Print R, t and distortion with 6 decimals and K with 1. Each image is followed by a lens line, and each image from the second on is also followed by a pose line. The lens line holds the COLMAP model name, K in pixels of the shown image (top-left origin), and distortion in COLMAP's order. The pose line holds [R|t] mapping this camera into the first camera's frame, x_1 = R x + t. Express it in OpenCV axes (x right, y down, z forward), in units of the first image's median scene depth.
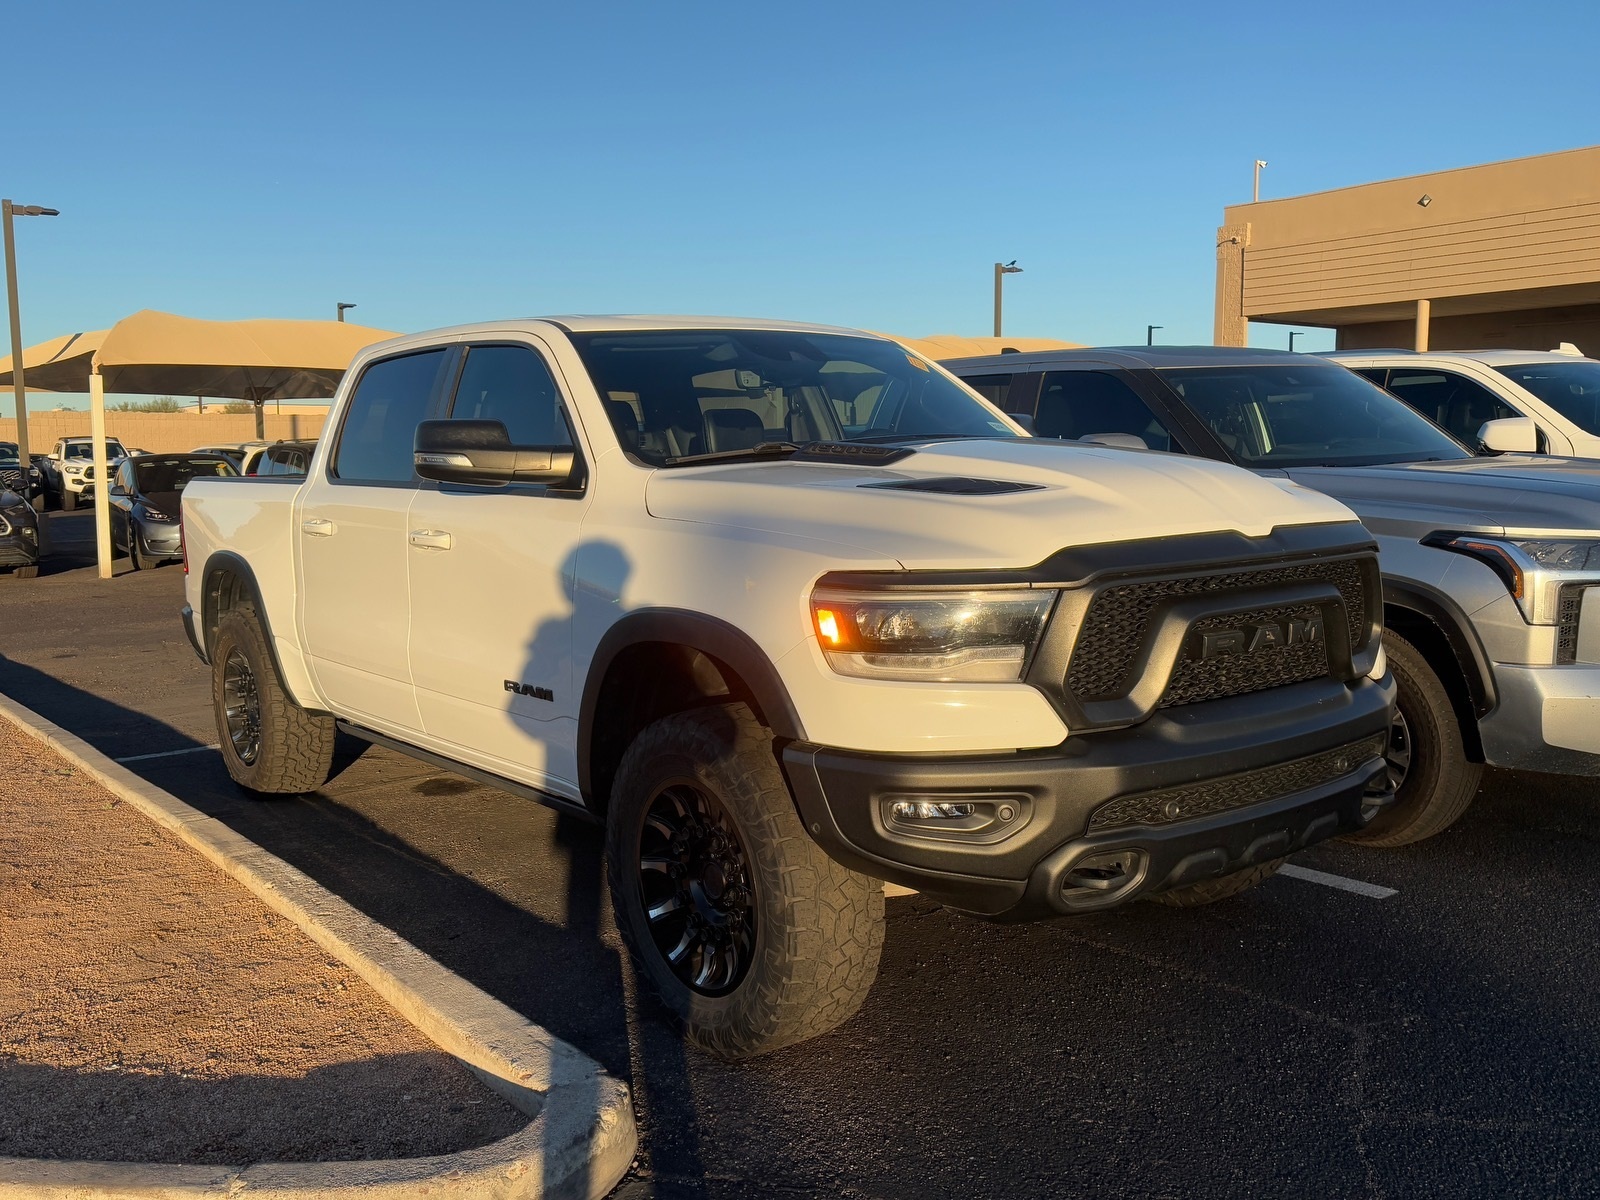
lens RADIAL K [[1432.8, 0, 794.9], [0, 1432.8, 605.9], [0, 0, 1]] dist [0.001092, 0.002021]
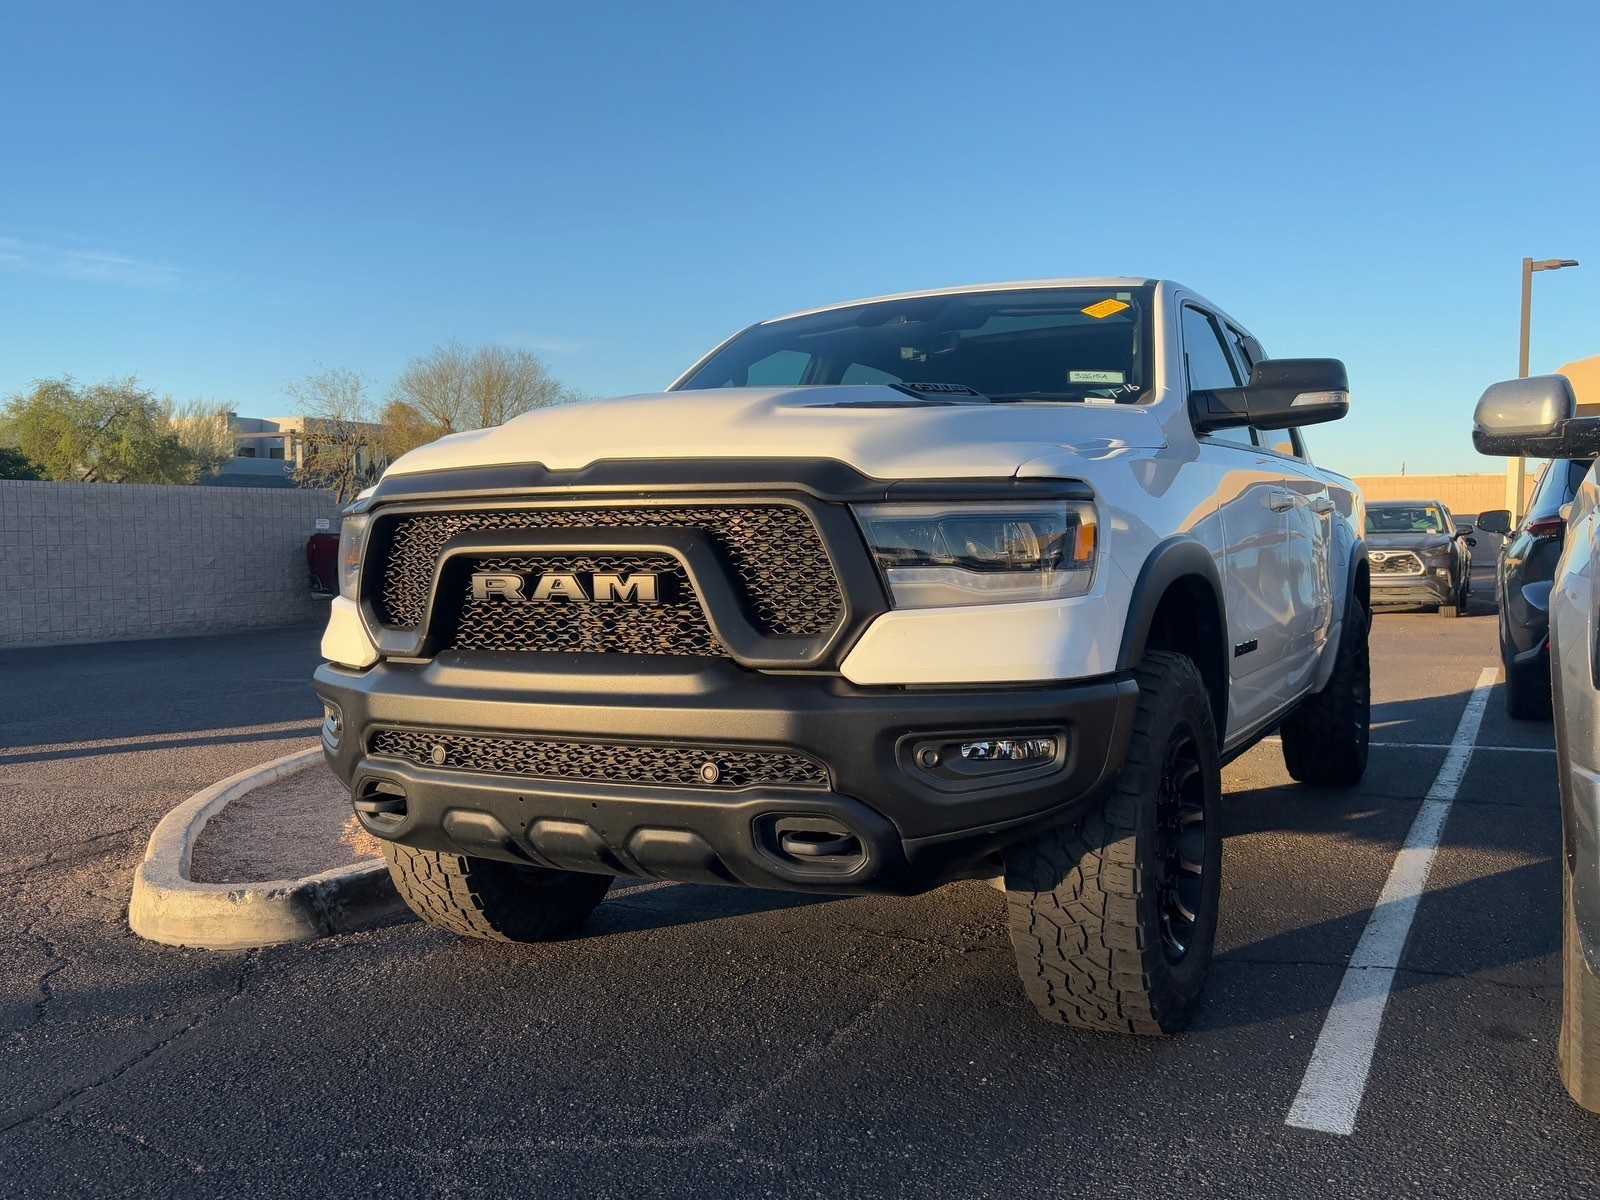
lens RADIAL K [[1413.5, 0, 804.4], [0, 1413.5, 602.9], [0, 0, 1]] dist [0.007812, -0.002159]
pose [[0.439116, 0.060265, -0.896407, 0.192252], [-0.101647, 0.994674, 0.017079, 0.000200], [0.892662, 0.083618, 0.442903, 0.126583]]
